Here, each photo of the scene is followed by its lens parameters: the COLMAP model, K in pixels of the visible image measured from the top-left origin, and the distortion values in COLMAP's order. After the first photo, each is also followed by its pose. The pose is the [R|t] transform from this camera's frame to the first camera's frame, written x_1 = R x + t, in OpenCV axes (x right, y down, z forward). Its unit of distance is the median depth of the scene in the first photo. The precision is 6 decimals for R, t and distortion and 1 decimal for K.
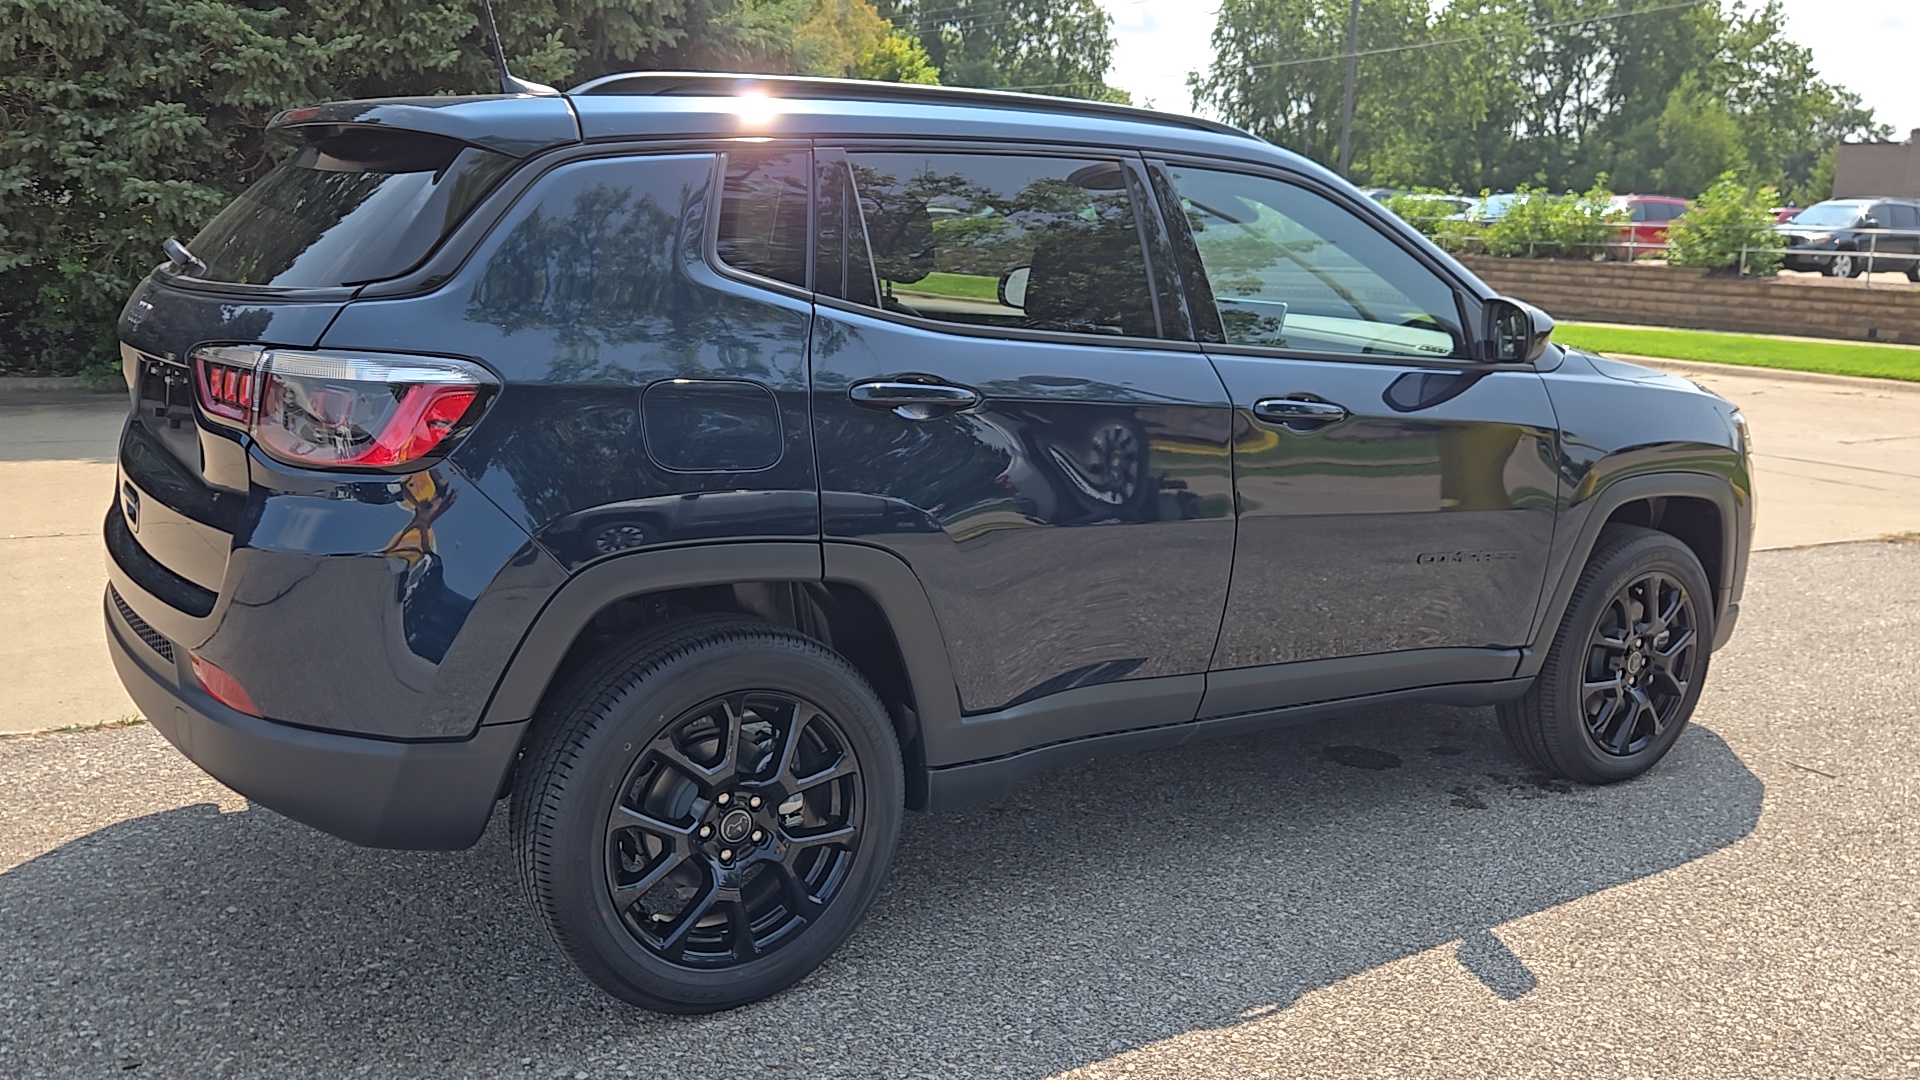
lens RADIAL K [[1612.3, 0, 952.7], [0, 1612.3, 531.0], [0, 0, 1]] dist [0.011465, -0.006903]
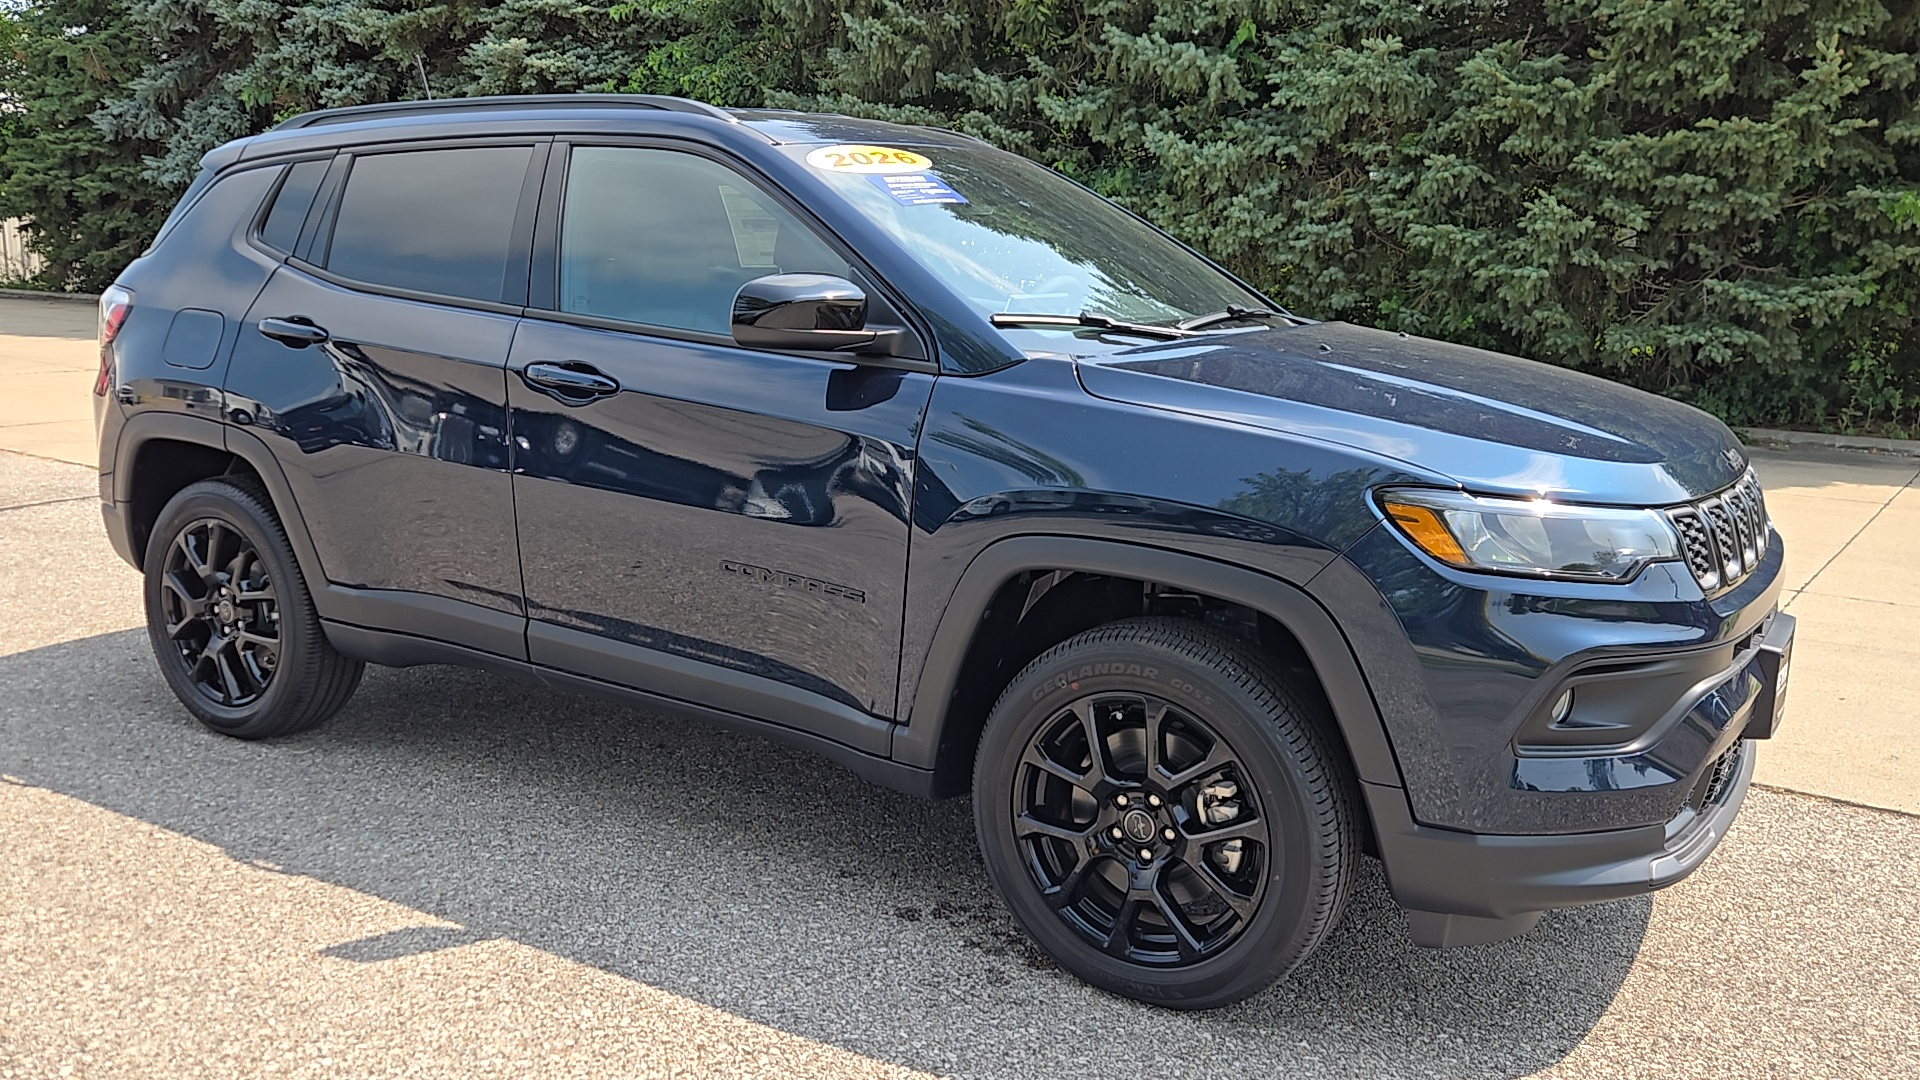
lens RADIAL K [[1612.3, 0, 952.7], [0, 1612.3, 531.0], [0, 0, 1]] dist [0.011465, -0.006903]
pose [[0.415398, 0.133530, -0.899785, 1.235951], [-0.170725, 0.983034, 0.067067, -0.089616], [0.893475, 0.125756, 0.431147, 0.790265]]
